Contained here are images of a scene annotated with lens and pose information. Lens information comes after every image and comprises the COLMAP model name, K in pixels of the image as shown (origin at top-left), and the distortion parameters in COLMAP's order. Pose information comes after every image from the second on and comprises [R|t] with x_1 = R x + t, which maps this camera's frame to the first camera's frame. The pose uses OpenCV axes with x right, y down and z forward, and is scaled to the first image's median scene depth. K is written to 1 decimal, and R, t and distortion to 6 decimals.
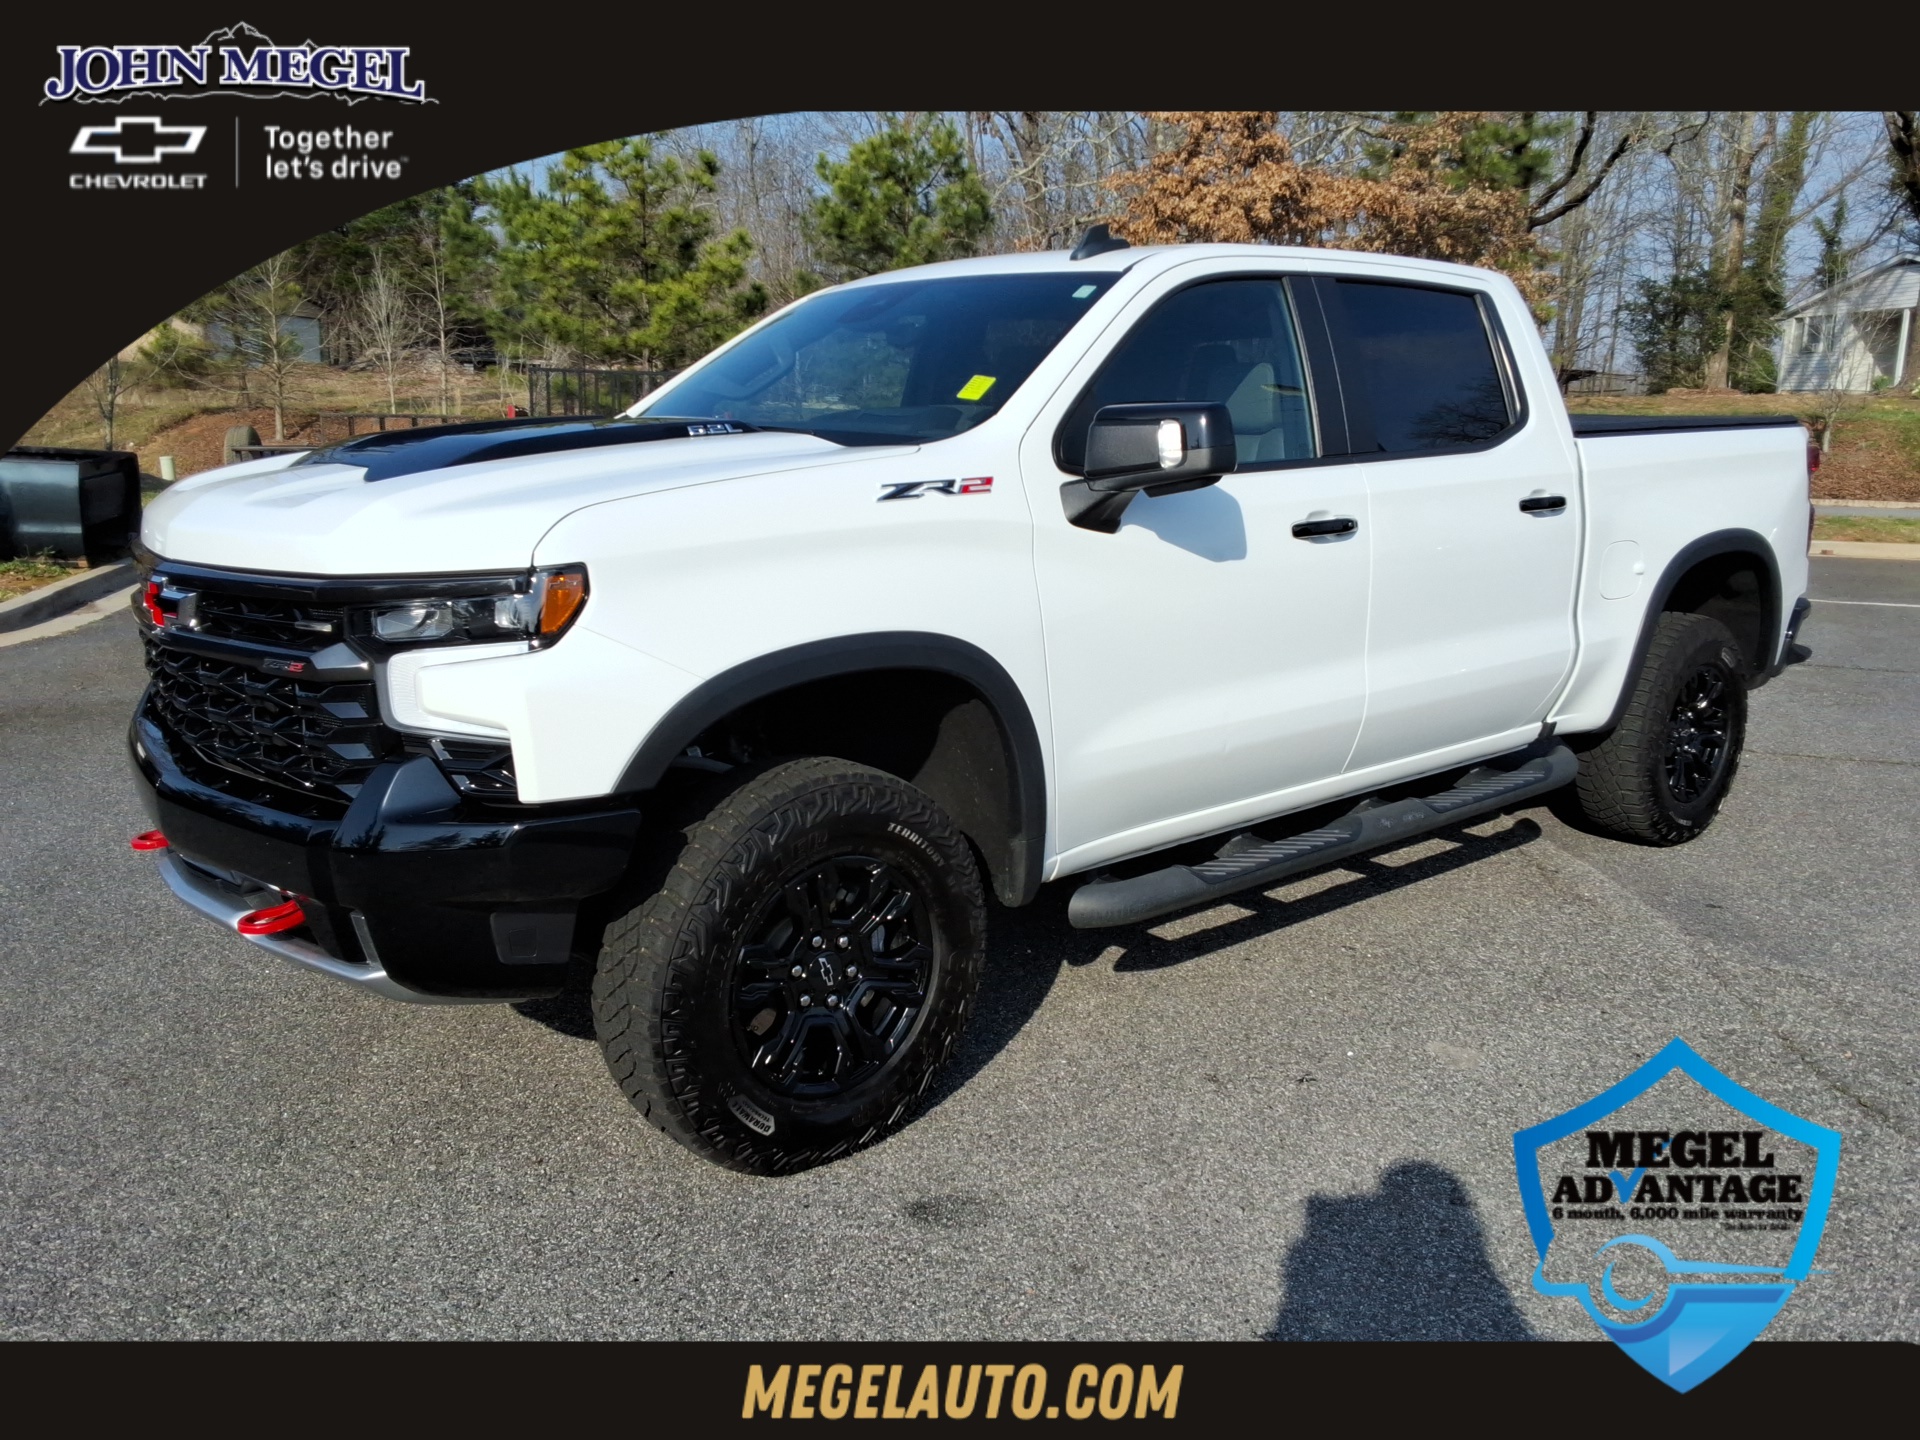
lens RADIAL K [[1548.6, 0, 967.6], [0, 1548.6, 724.5], [0, 0, 1]] dist [0.108958, -0.164961]
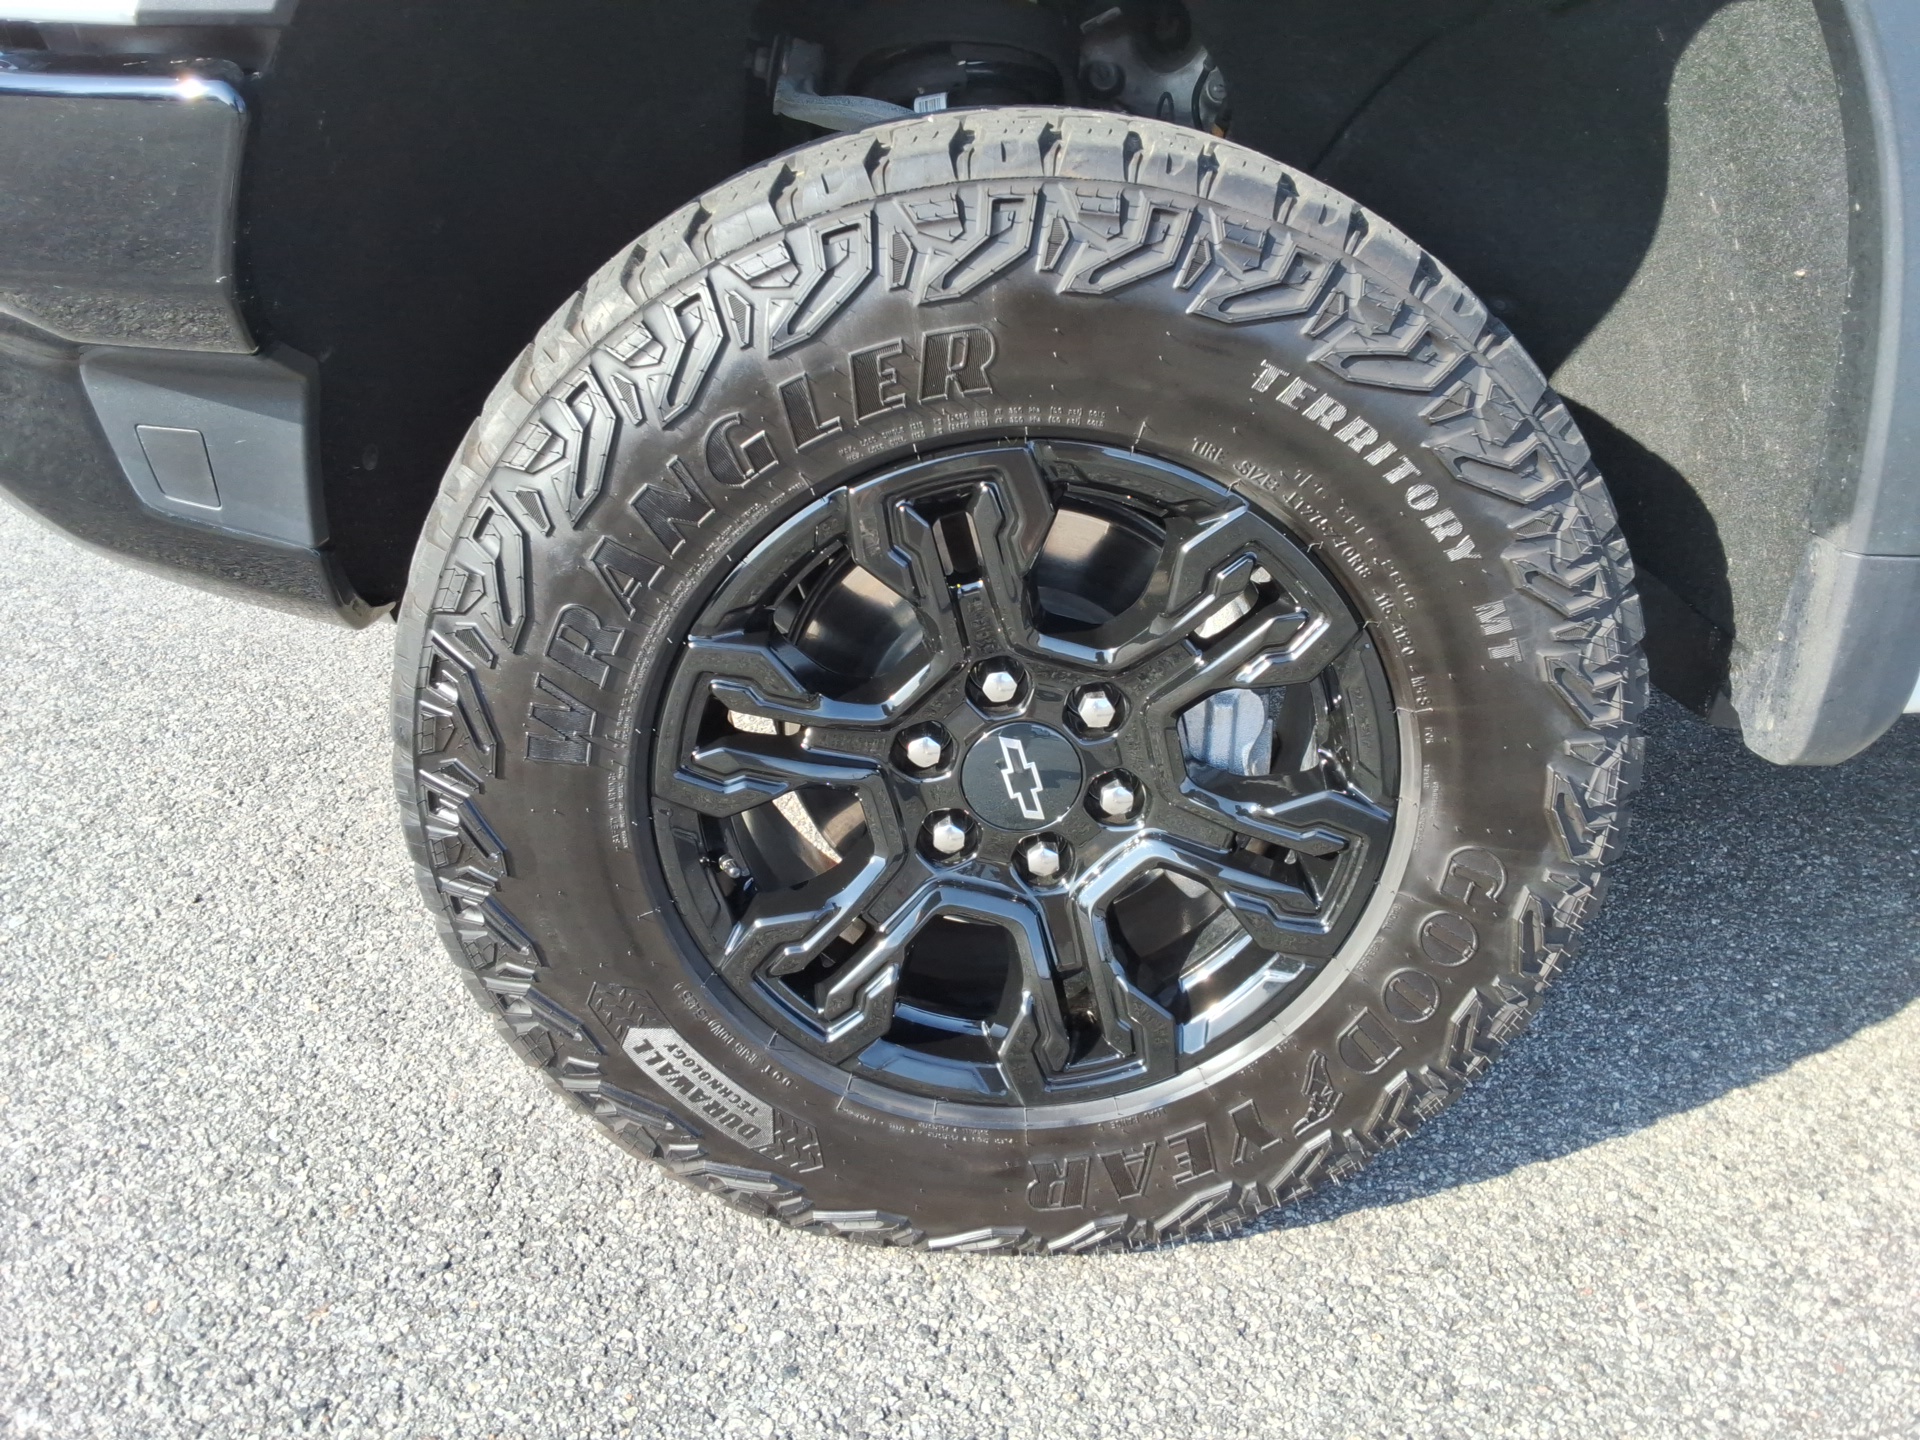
lens RADIAL K [[1548.6, 0, 967.0], [0, 1548.6, 715.8], [0, 0, 1]] dist [0.108958, -0.164961]
pose [[0.765143, 0.293974, -0.572830, 0.022669], [-0.151916, 0.946991, 0.283073, 0.013038], [0.625681, -0.129569, 0.769243, 0.185061]]
